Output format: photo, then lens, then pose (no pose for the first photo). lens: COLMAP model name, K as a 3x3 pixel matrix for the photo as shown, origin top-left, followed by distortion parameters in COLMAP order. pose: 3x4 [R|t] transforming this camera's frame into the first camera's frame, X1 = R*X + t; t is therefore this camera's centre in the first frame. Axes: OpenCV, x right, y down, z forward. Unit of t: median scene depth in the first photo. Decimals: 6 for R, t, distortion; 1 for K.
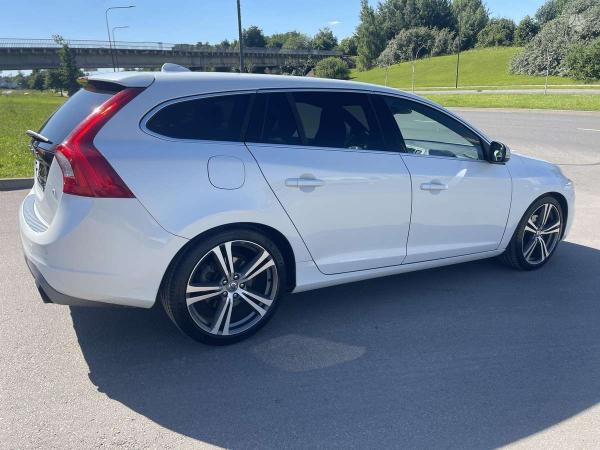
lens RADIAL K [[458.2, 0, 300.0], [0, 458.2, 225.0], [0, 0, 1]] dist [0.080245, -0.111601]
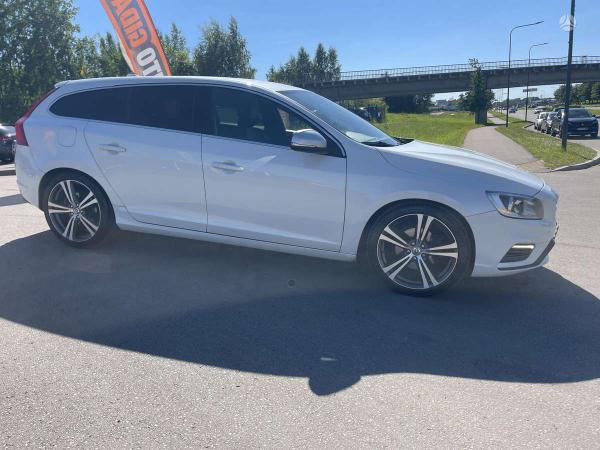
lens RADIAL K [[458.2, 0, 300.0], [0, 458.2, 225.0], [0, 0, 1]] dist [0.080245, -0.111601]
pose [[0.653069, 0.161482, -0.739882, 1.268929], [-0.192236, 0.980349, 0.044284, -0.028880], [0.732493, 0.113312, 0.671278, 0.413187]]
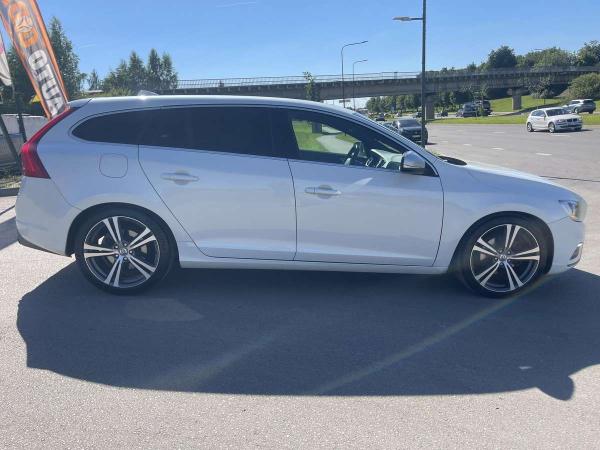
lens RADIAL K [[458.2, 0, 300.0], [0, 458.2, 225.0], [0, 0, 1]] dist [0.080245, -0.111601]
pose [[0.875630, 0.085470, -0.475359, 0.776599], [-0.110312, 0.993594, -0.024550, 0.027683], [0.470216, 0.073935, 0.879449, 0.041371]]
